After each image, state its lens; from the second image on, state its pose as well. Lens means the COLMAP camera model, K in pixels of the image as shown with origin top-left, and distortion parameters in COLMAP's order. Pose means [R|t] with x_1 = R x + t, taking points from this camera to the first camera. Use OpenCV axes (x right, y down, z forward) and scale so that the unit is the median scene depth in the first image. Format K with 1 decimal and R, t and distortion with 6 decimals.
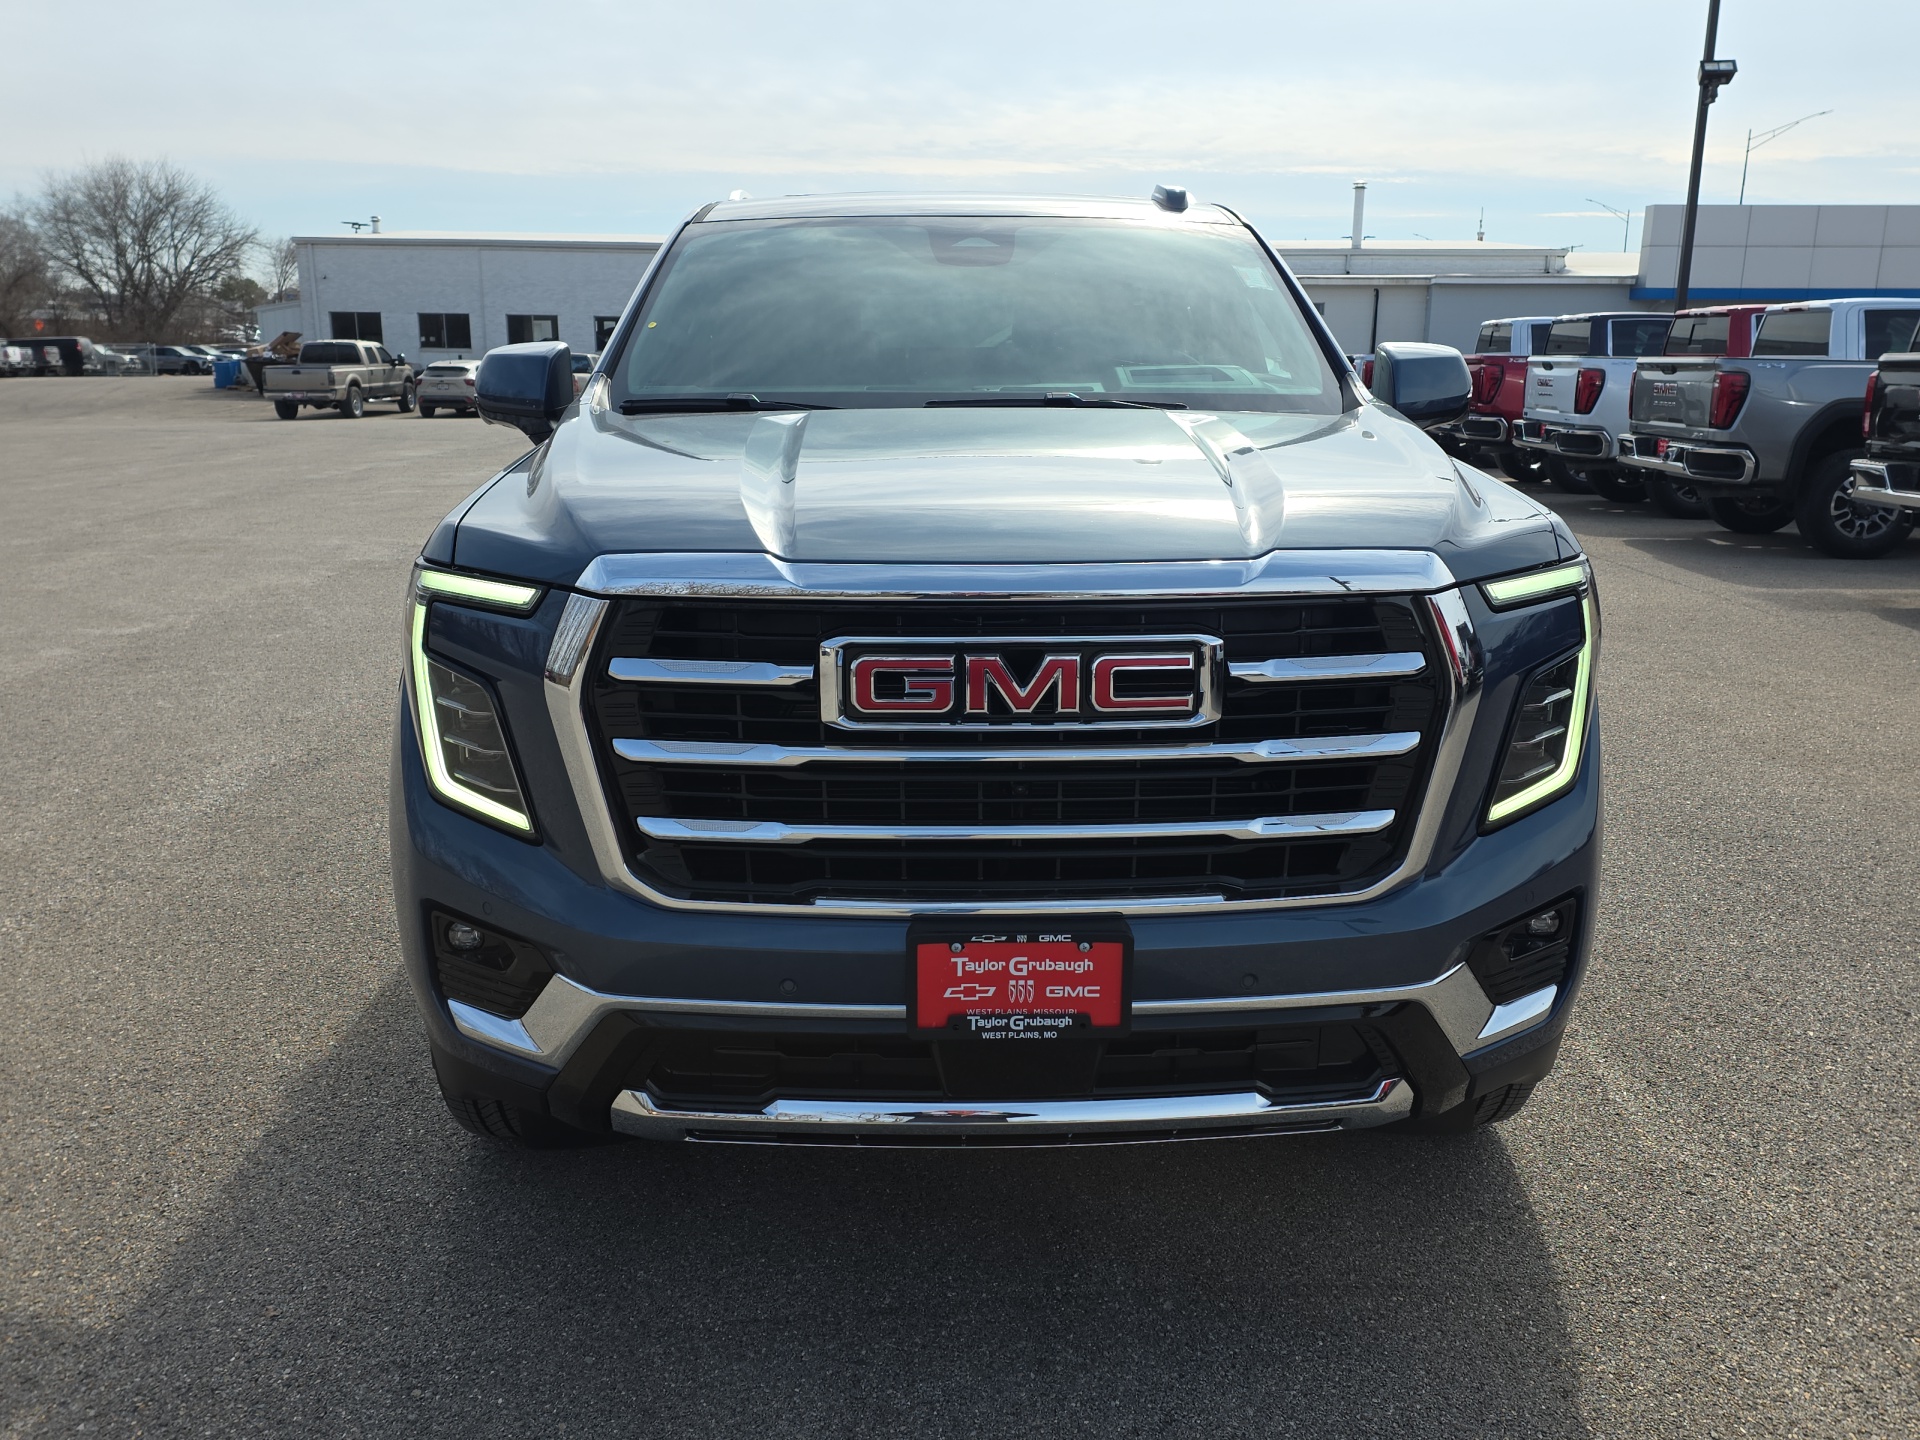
lens RADIAL K [[1562.0, 0, 946.9], [0, 1562.0, 691.0], [0, 0, 1]] dist [0.081776, -0.064551]
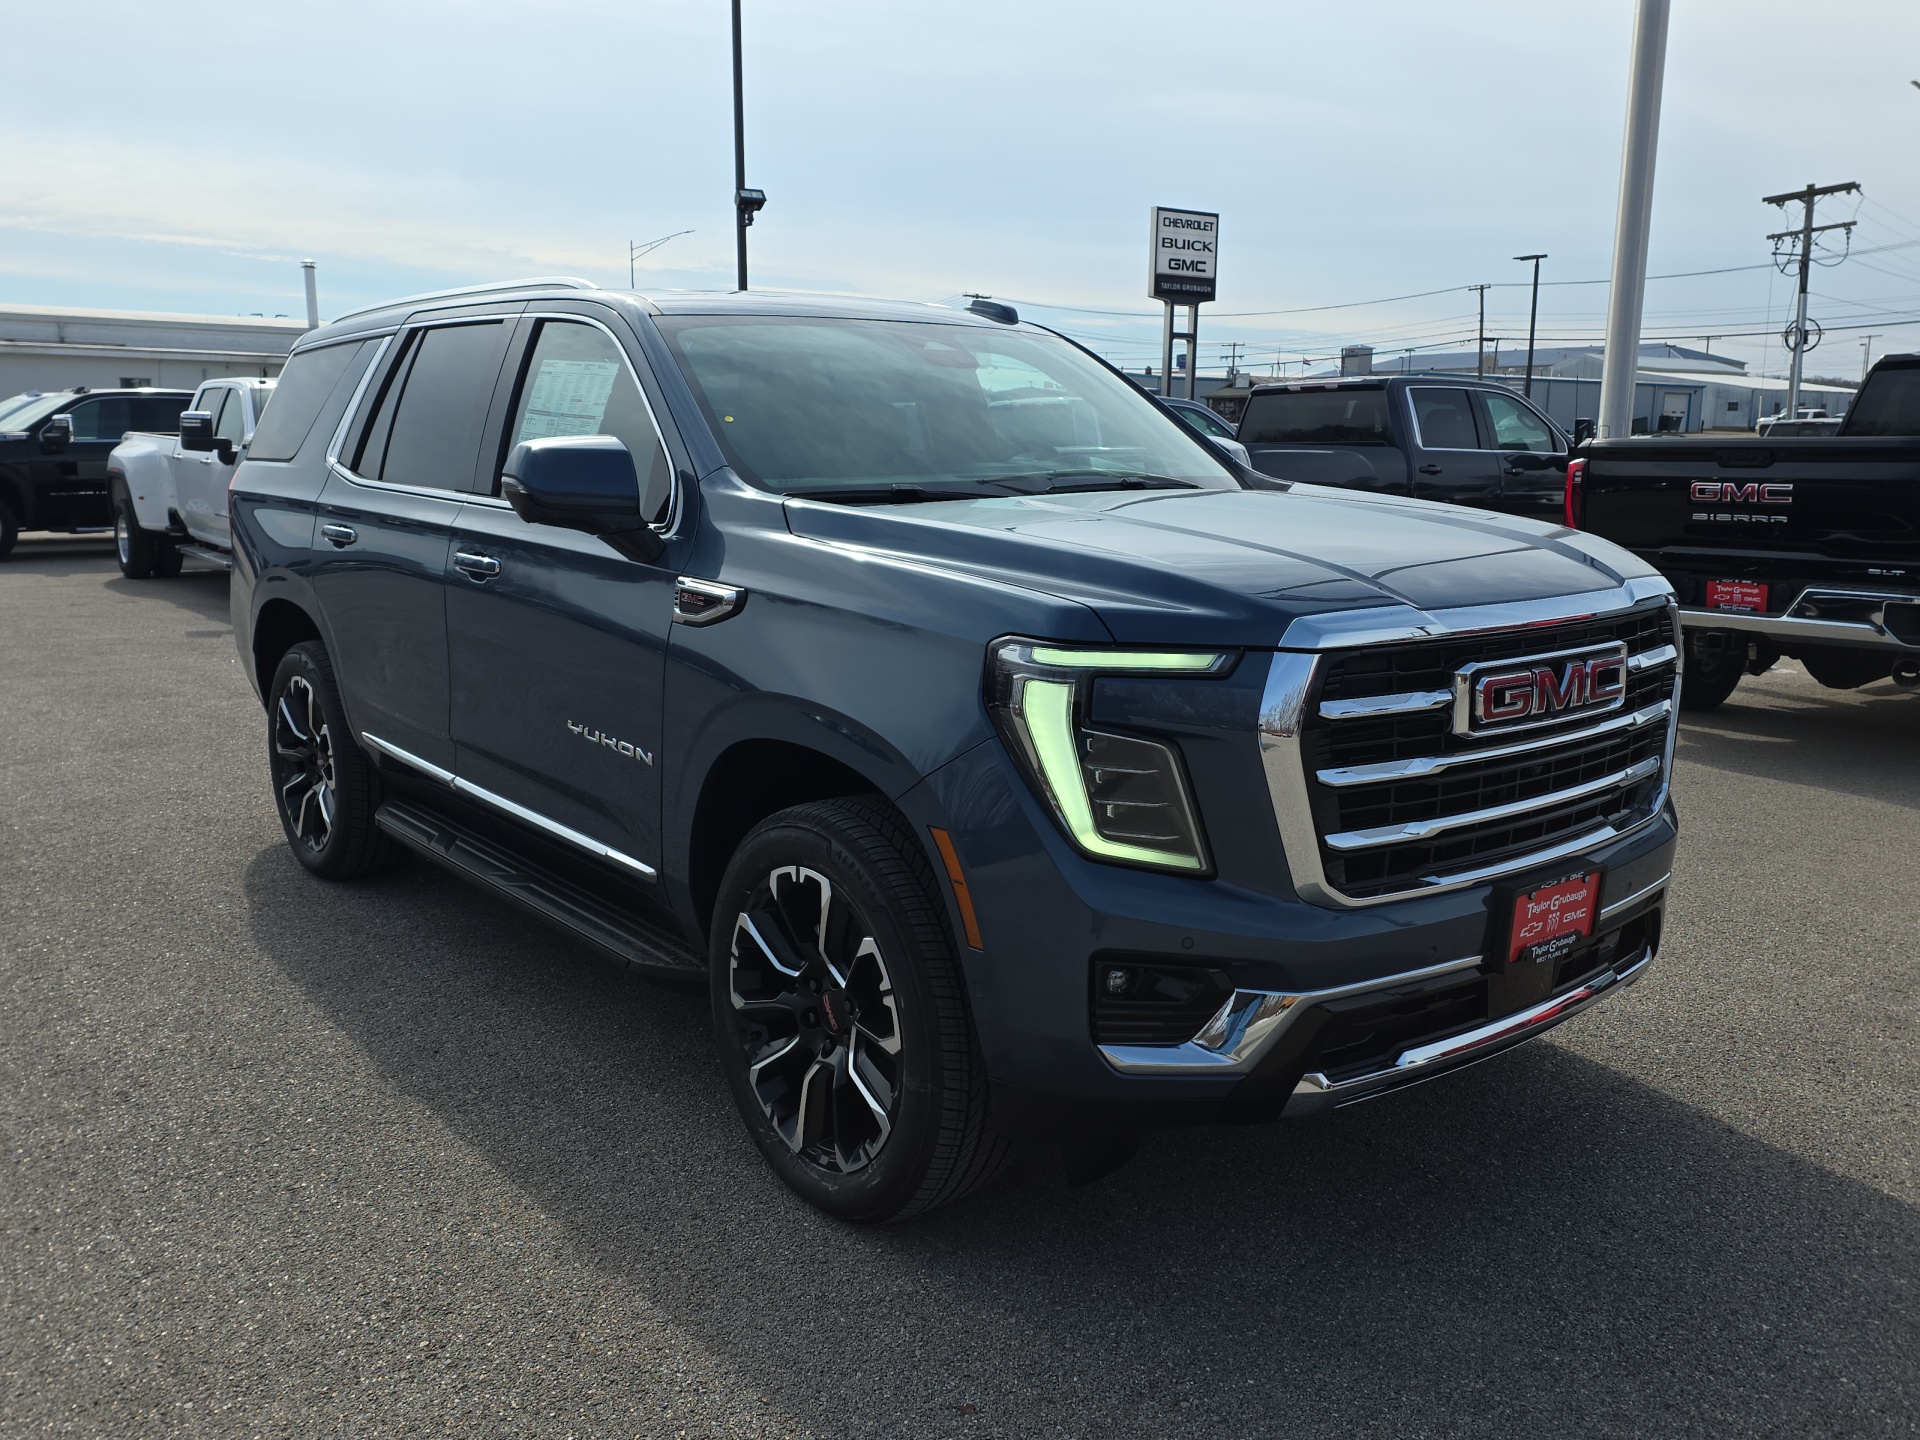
lens RADIAL K [[1562.0, 0, 950.8], [0, 1562.0, 717.9], [0, 0, 1]] dist [0.081776, -0.064551]
pose [[0.802637, -0.106208, 0.586936, -1.120634], [0.126586, 0.991935, 0.006387, -0.051726], [-0.582881, 0.069172, 0.809608, 0.202961]]
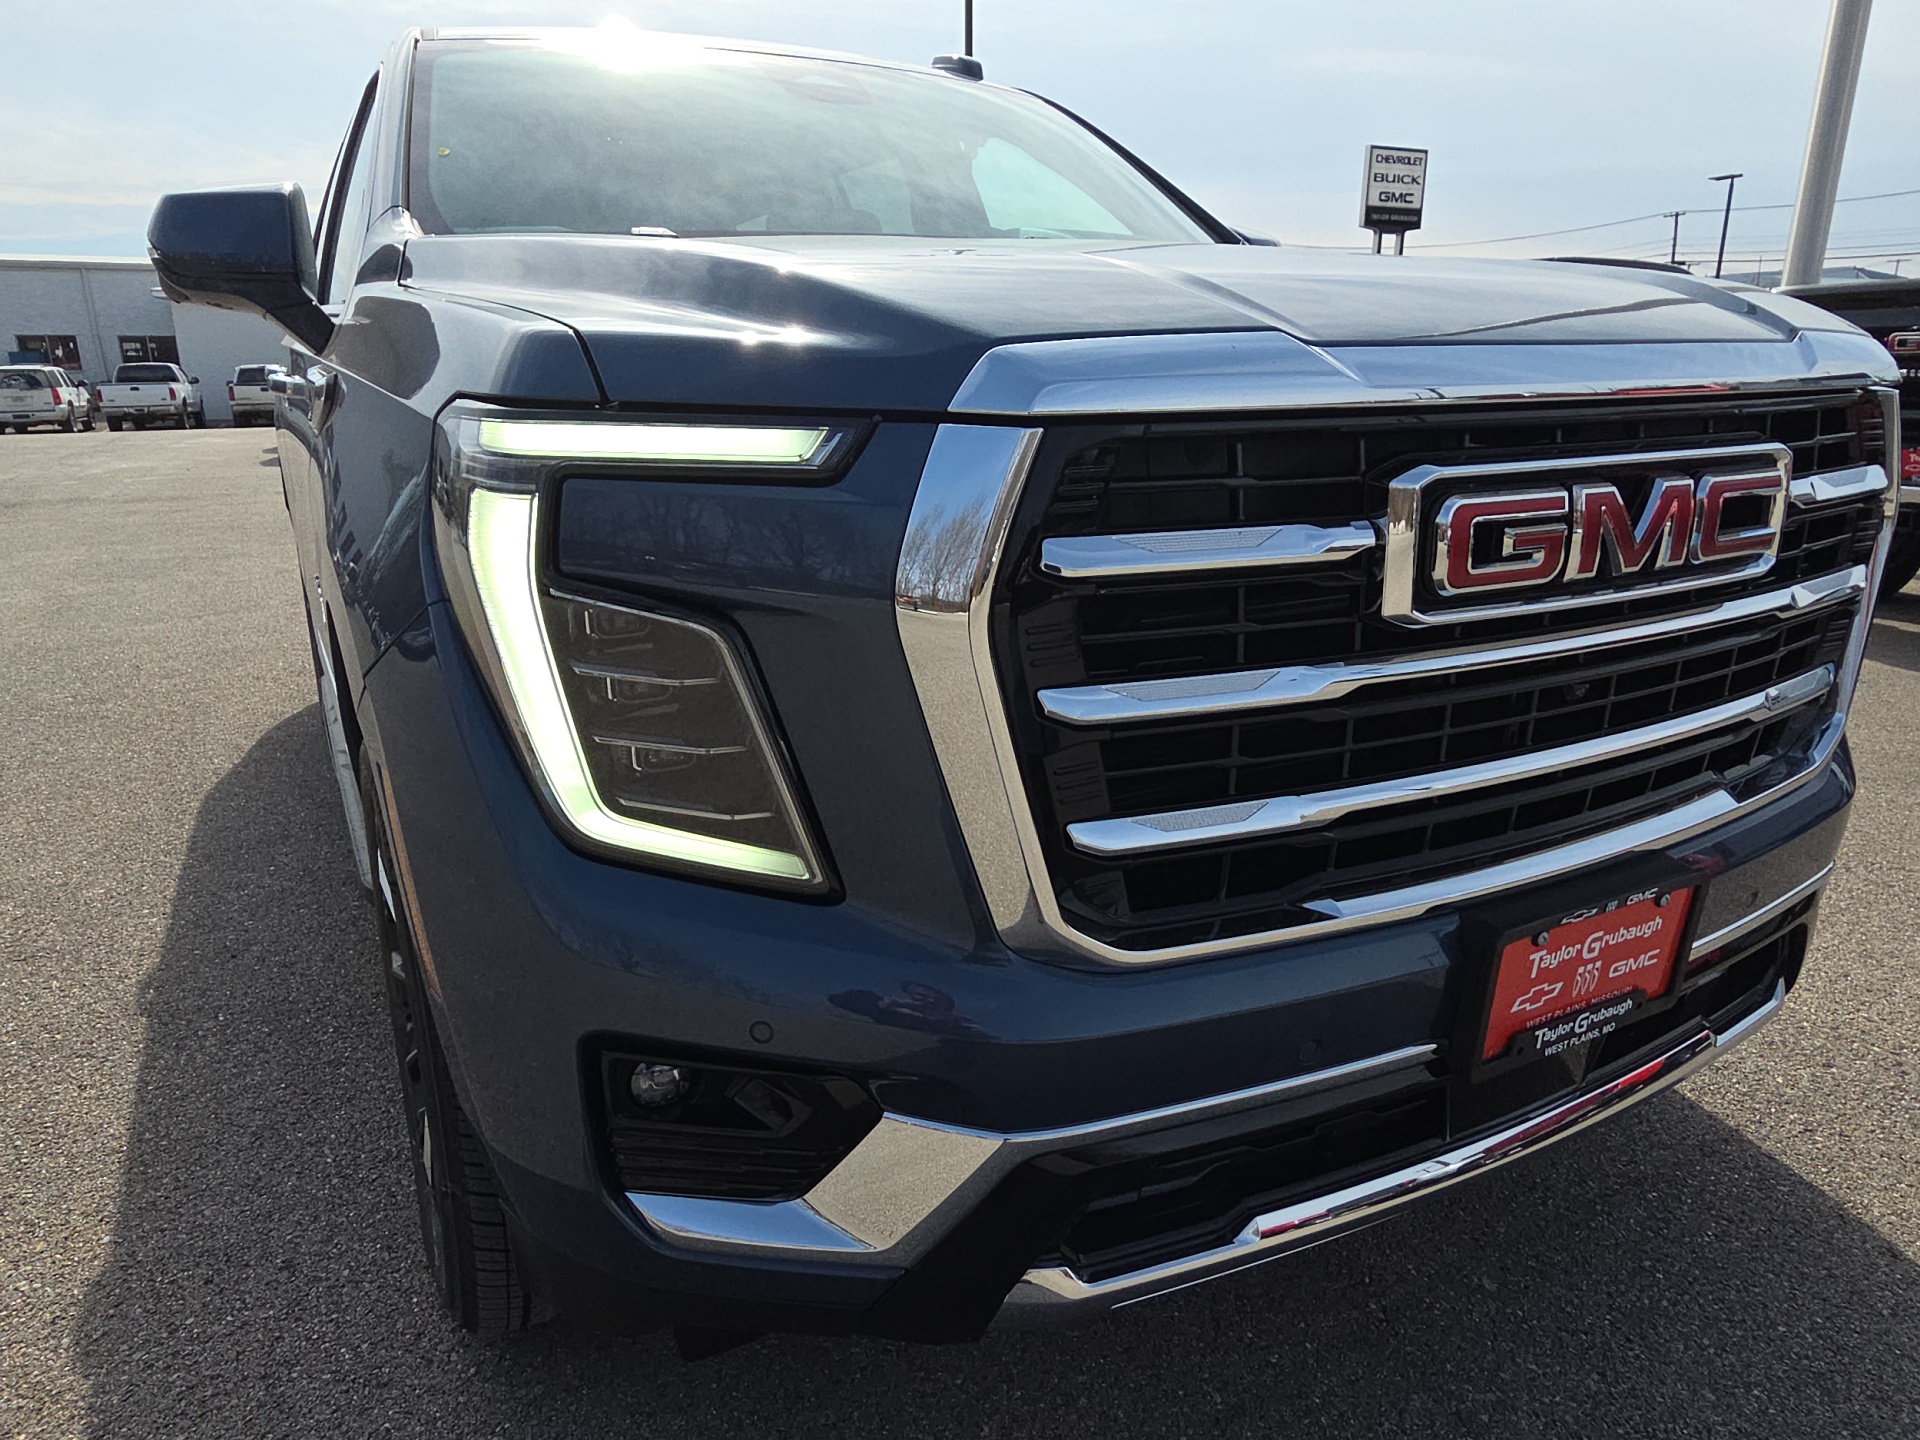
lens RADIAL K [[1258.7, 0, 936.0], [0, 1258.7, 733.7], [0, 0, 1]] dist [0.009434, -0.004340]
pose [[0.899010, -0.135711, 0.416370, -0.430266], [0.105275, 0.989863, 0.095329, -0.000566], [-0.425087, -0.041868, 0.904184, 0.616600]]
